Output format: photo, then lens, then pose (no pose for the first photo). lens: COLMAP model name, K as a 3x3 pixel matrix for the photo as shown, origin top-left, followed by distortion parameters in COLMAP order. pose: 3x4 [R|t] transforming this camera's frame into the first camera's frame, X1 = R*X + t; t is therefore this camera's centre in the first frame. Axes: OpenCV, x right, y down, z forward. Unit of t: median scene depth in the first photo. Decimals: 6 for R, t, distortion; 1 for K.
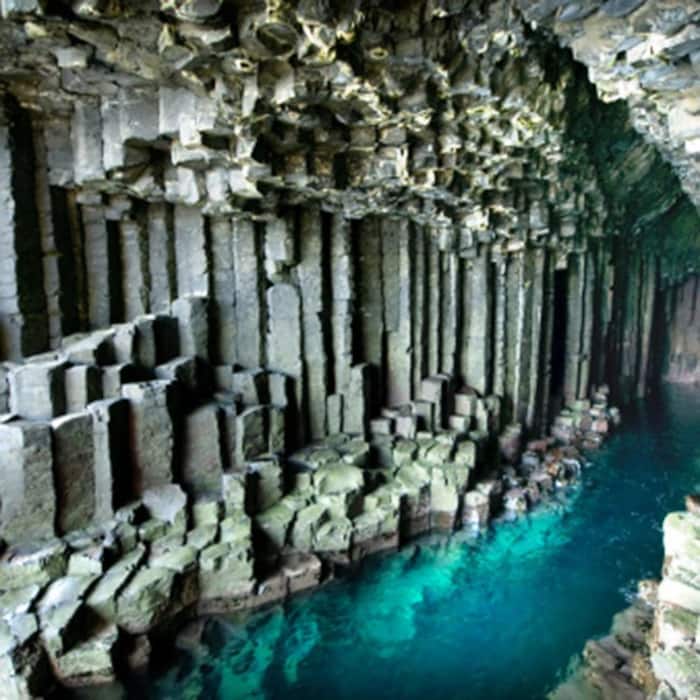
lens RADIAL K [[489.9, 0, 348.6], [0, 489.9, 362.1], [0, 0, 1]] dist [0.014224, -0.003969]
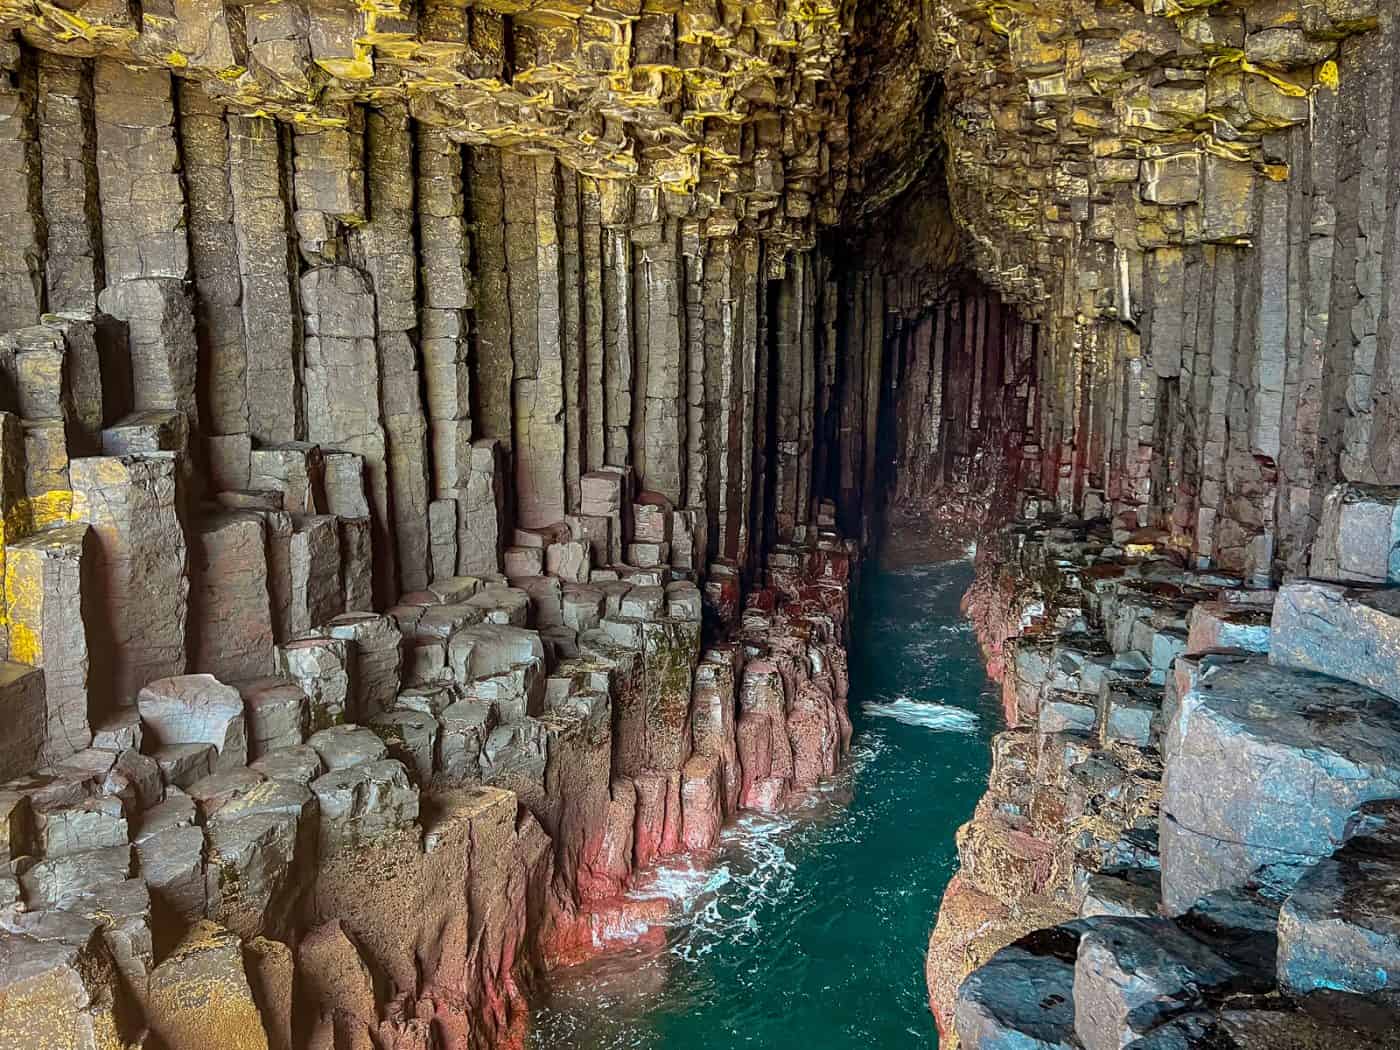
lens RADIAL K [[1171.3, 0, 700.0], [0, 1171.3, 525.0], [0, 0, 1]] dist [0.131228, -0.133008]
pose [[0.889859, -0.042993, 0.454206, -0.334201], [0.042256, 0.999037, 0.011777, 0.087268], [-0.454275, 0.008713, 0.890819, -0.172371]]
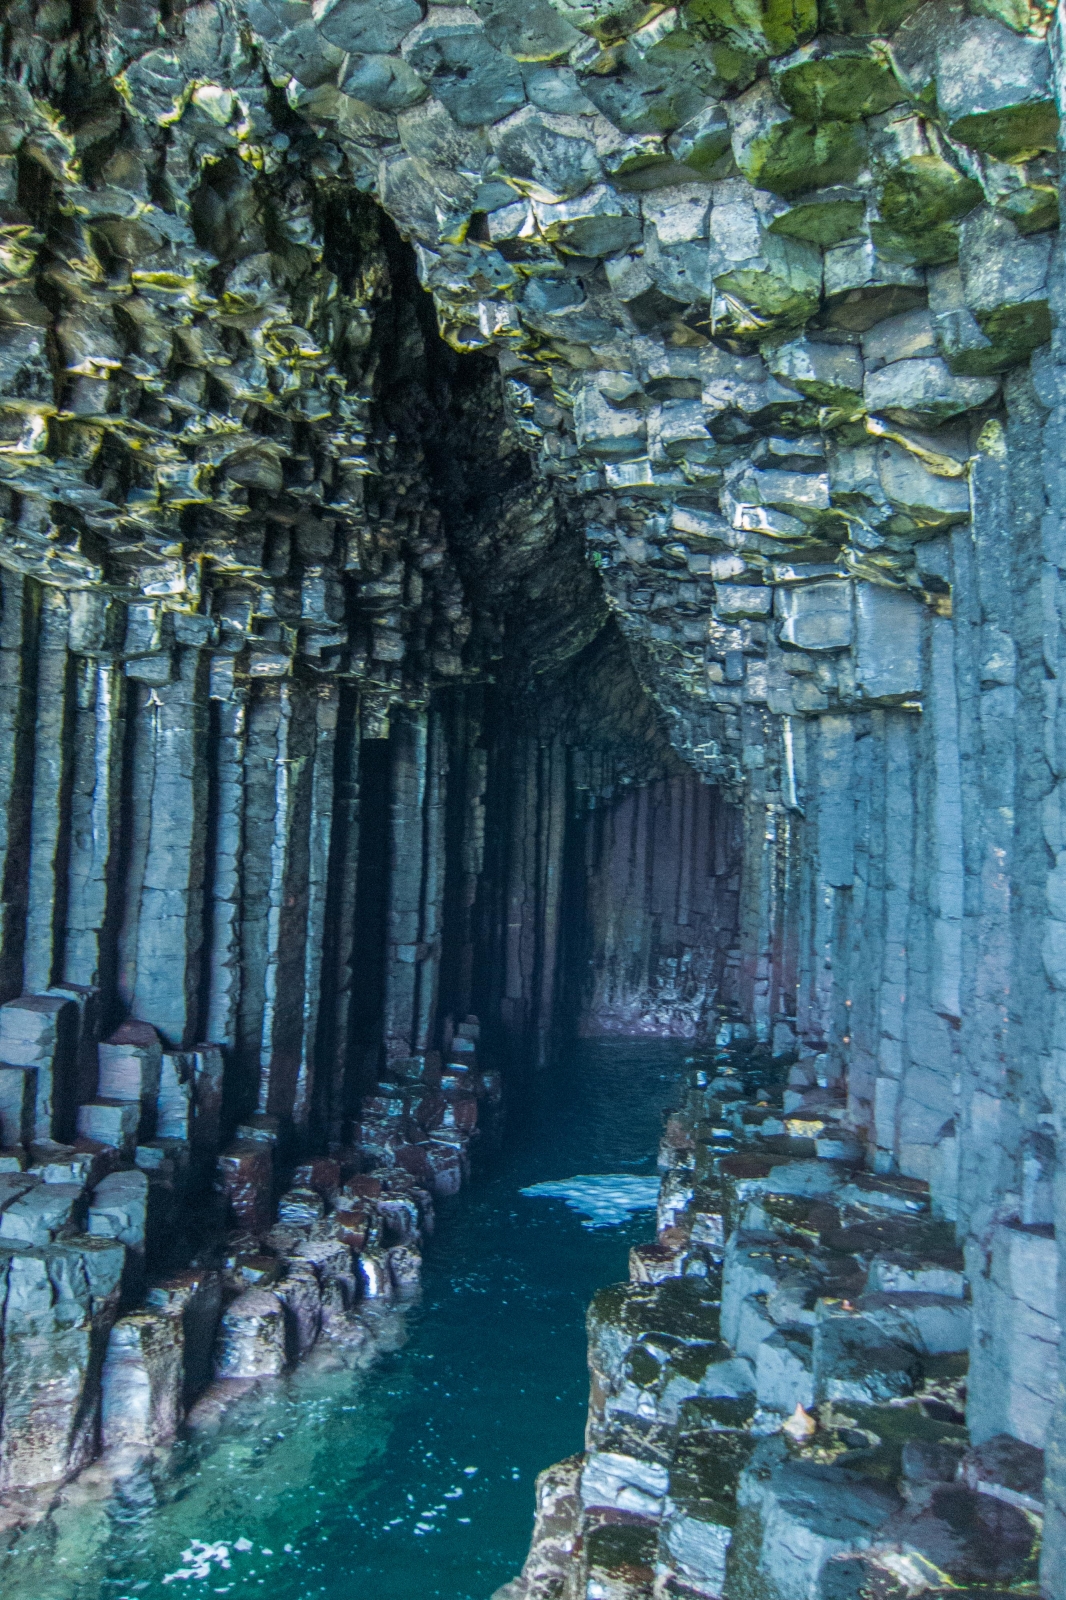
lens RADIAL K [[1193.4, 0, 560.1], [0, 1193.4, 800.4], [0, 0, 1]] dist [-0.032815, -0.000516]
pose [[0.853953, 0.062211, 0.516618, 0.050153], [0.021000, 0.987898, -0.153674, 0.034446], [-0.519926, 0.142079, 0.842313, 0.070261]]
